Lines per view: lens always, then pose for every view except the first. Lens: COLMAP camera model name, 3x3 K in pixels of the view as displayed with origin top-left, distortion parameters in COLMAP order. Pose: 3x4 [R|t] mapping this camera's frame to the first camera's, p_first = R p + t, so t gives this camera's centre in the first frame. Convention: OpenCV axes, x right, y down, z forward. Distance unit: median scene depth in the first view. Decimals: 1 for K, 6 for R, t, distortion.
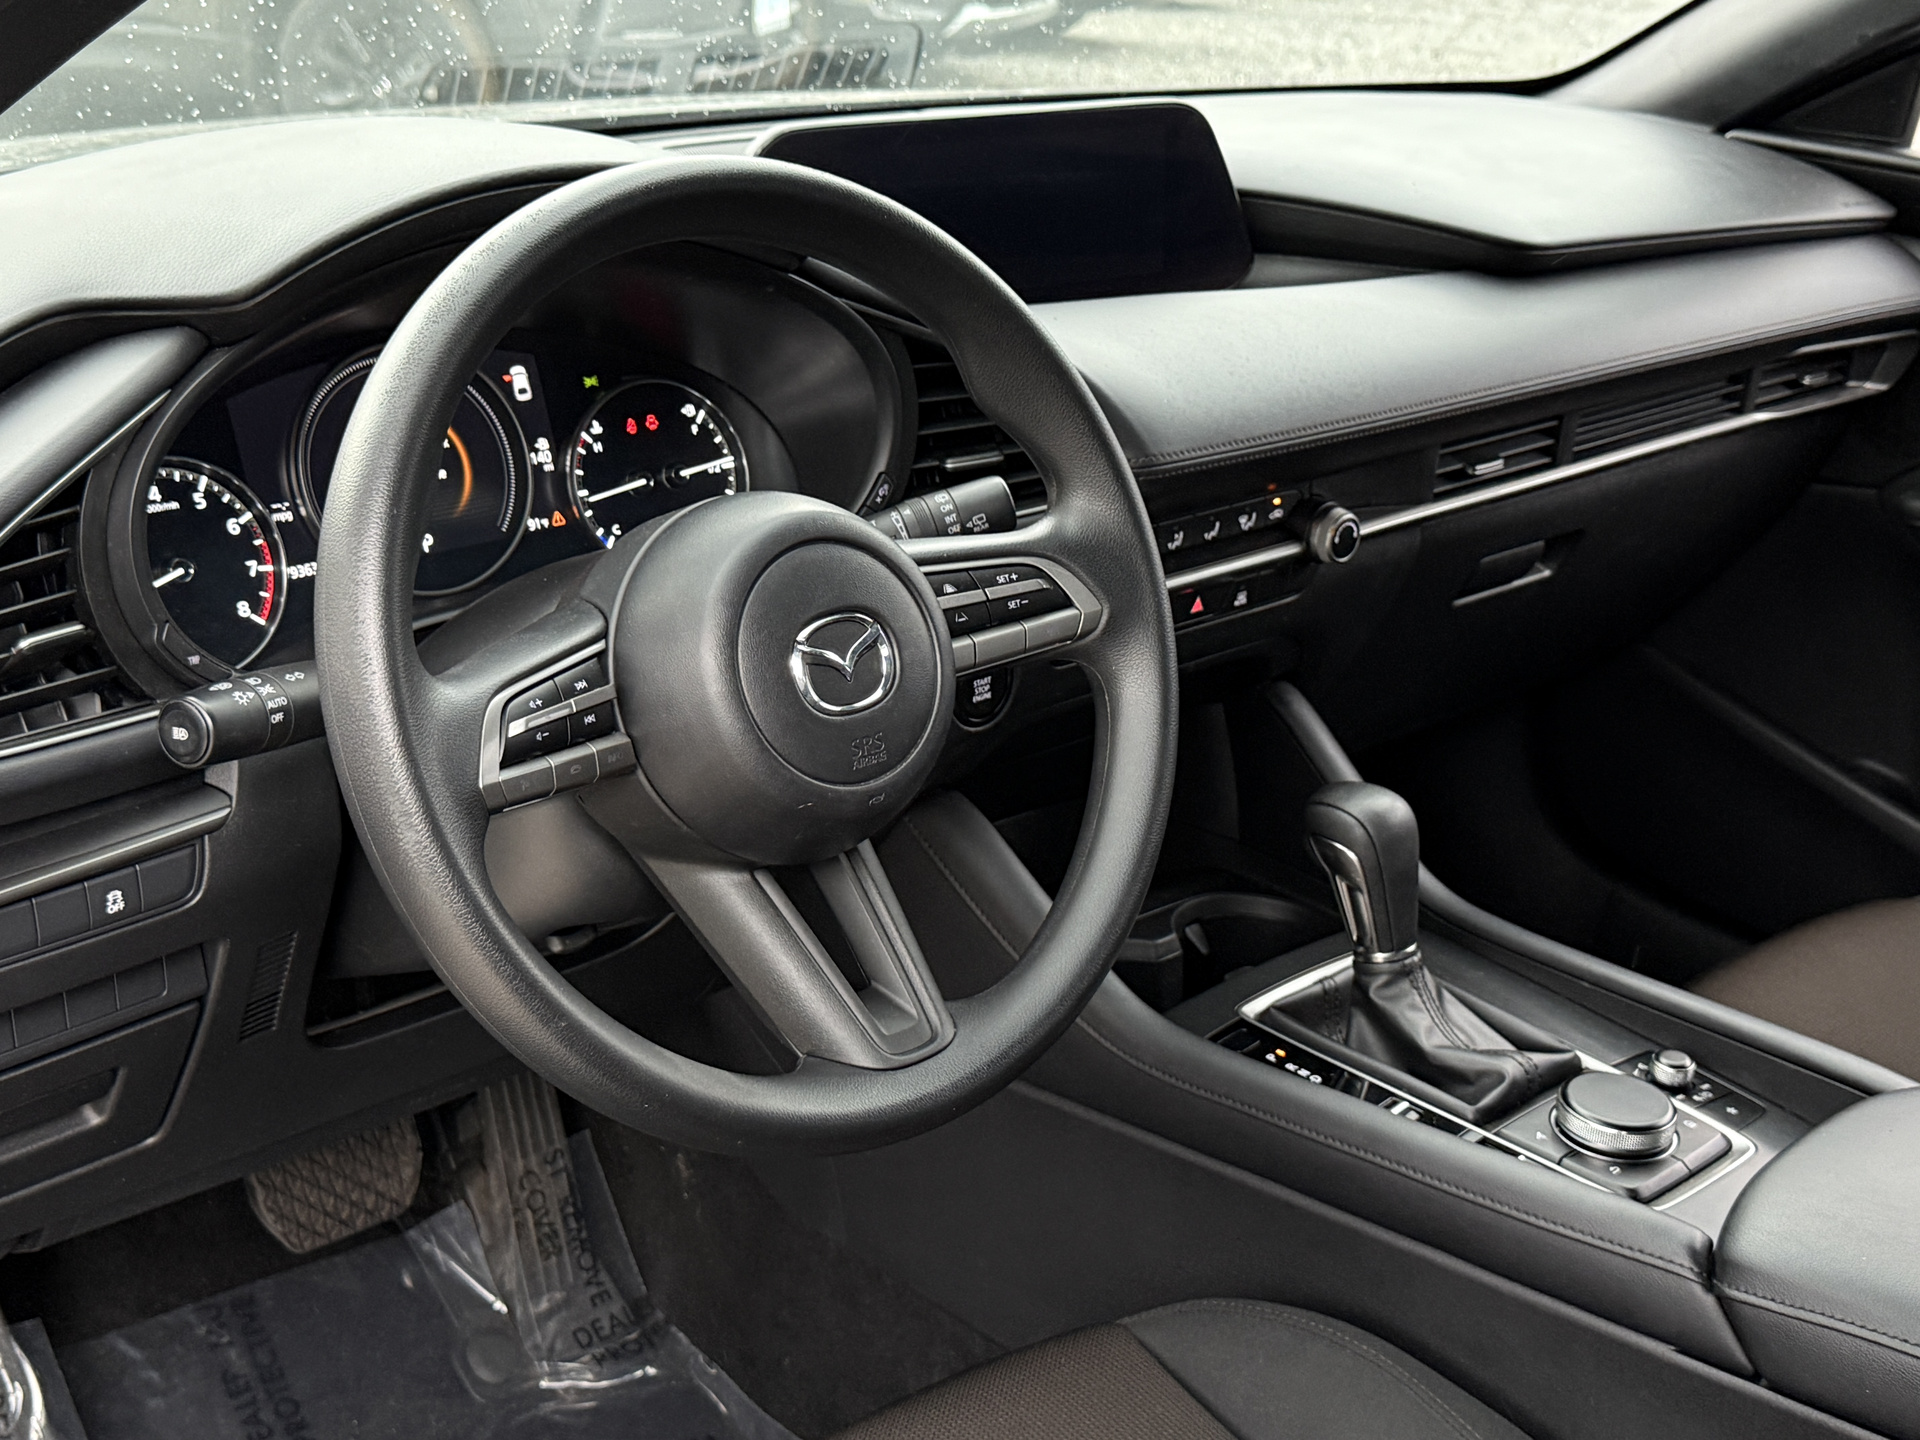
lens RADIAL K [[2300.1, 0, 1096.0], [0, 2300.1, 721.1], [0, 0, 1]] dist [-0.020325, -0.009444]
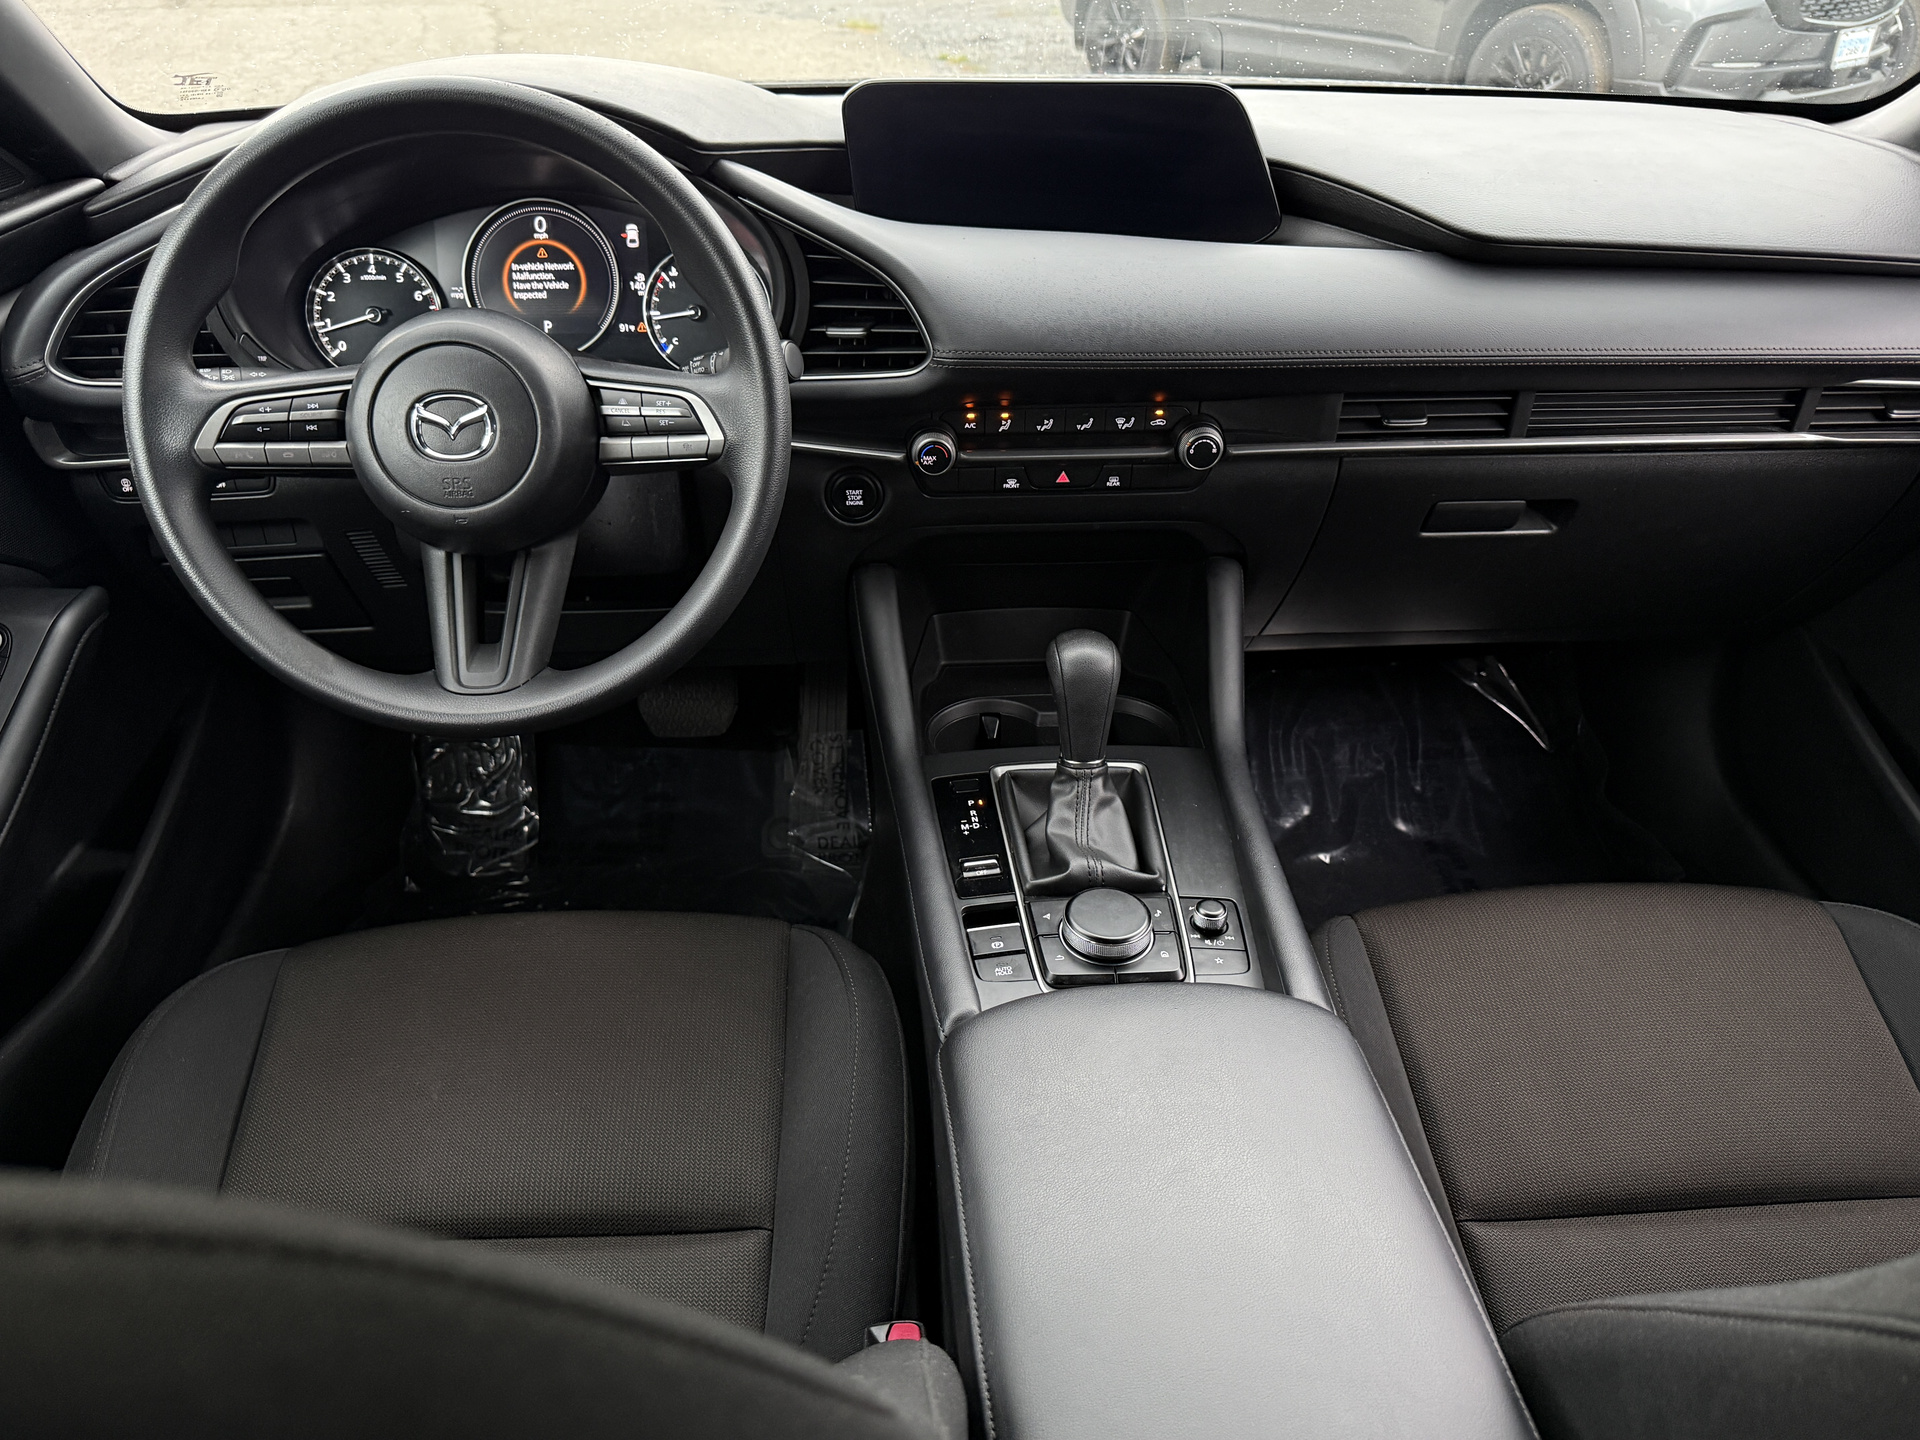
lens RADIAL K [[1410.2, 0, 961.8], [0, 1410.2, 747.6], [0, 0, 1]] dist [0.000696, -0.042277]
pose [[0.770641, 0.317626, -0.552473, 0.557639], [-0.218657, 0.946099, 0.238925, -0.093164], [0.598584, -0.063323, 0.798554, 0.332962]]
